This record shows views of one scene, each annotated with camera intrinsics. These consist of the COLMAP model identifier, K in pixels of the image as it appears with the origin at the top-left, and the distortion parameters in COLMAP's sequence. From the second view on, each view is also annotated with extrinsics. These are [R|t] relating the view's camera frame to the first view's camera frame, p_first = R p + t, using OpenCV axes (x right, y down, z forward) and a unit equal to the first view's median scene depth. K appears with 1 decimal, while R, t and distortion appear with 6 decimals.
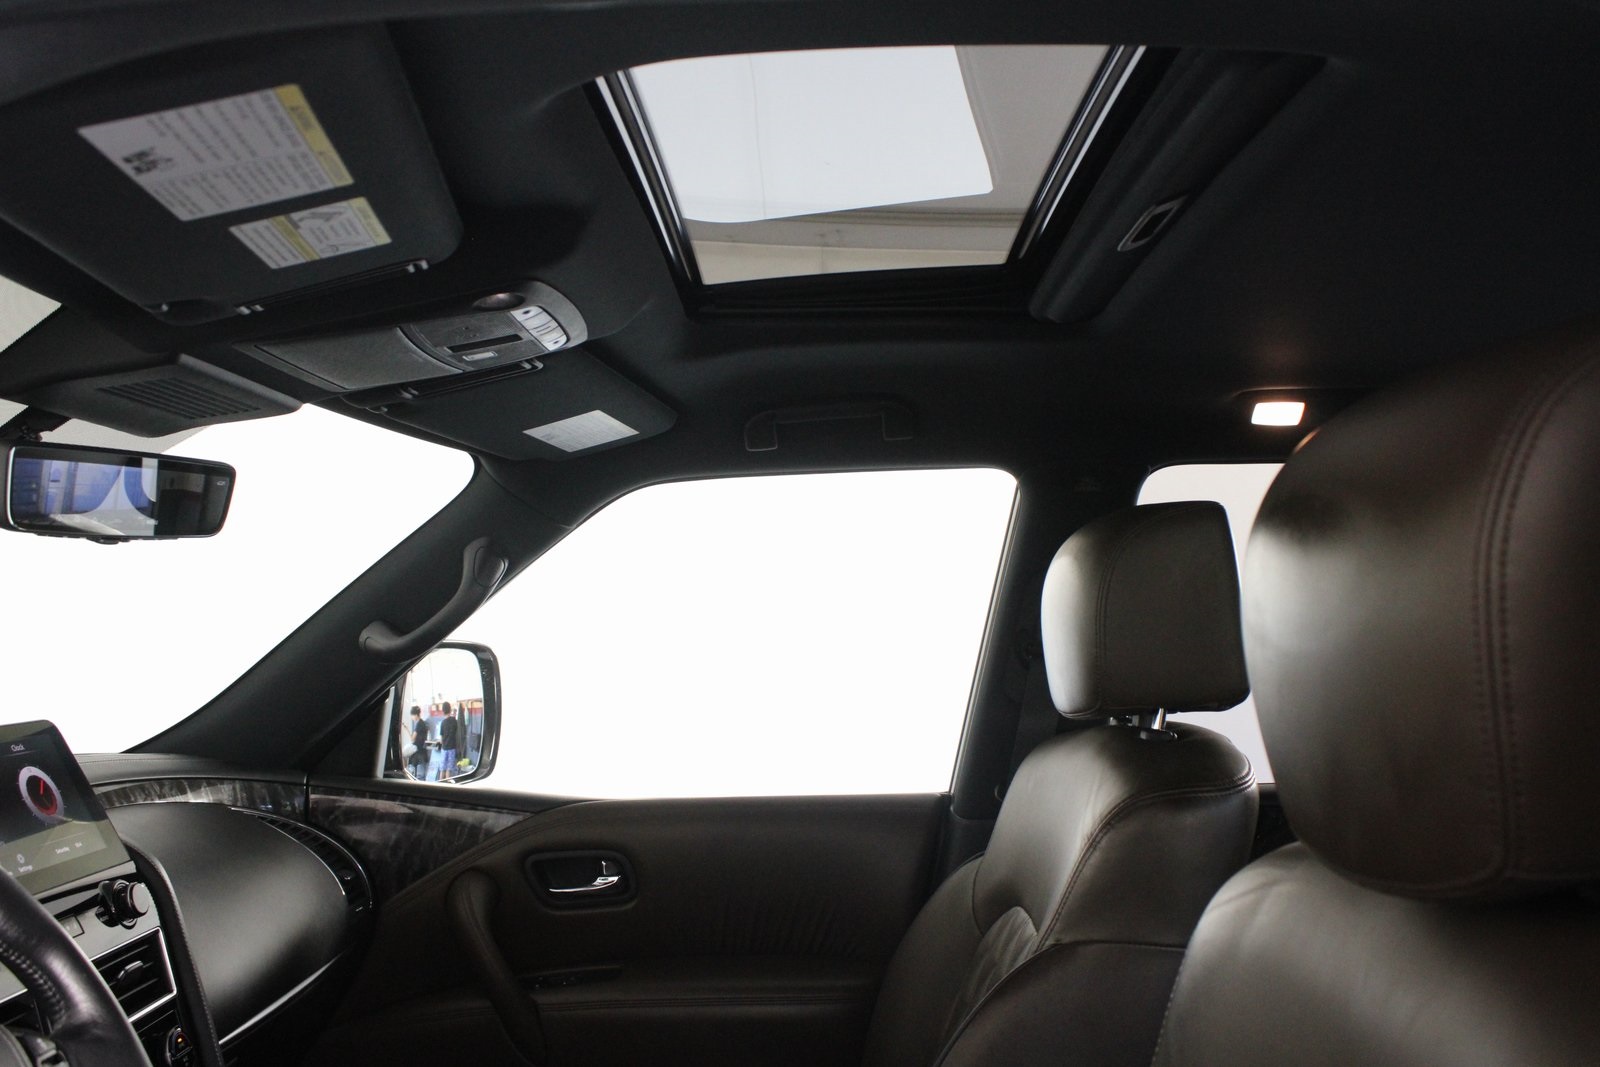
lens RADIAL K [[1470.6, 0, 800.0], [0, 1470.6, 533.5], [0, 0, 1]] dist [-0.067162, -0.002717]
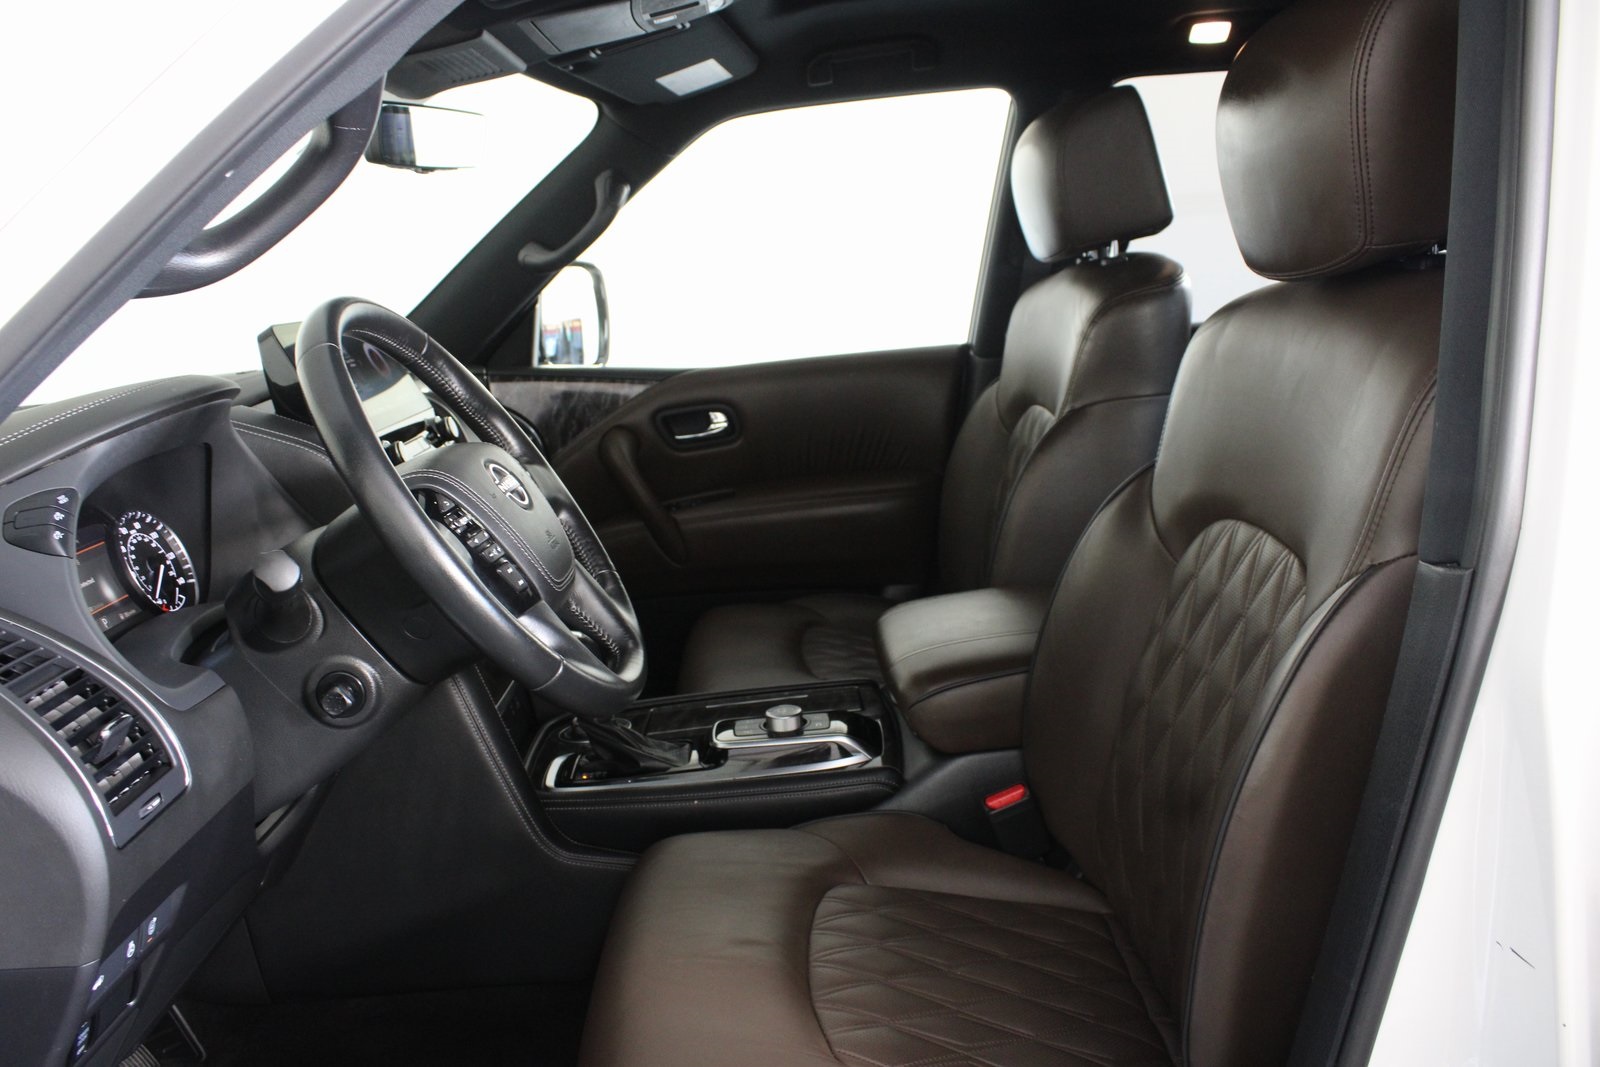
lens RADIAL K [[1354.5, 0, 799.9], [0, 1354.5, 546.3], [0, 0, 1]] dist [-0.158767, 0.130063]
pose [[0.996067, -0.082594, 0.032078, -0.116767], [0.071765, 0.964368, 0.254645, 0.036177], [-0.051967, -0.251342, 0.966502, -0.250475]]
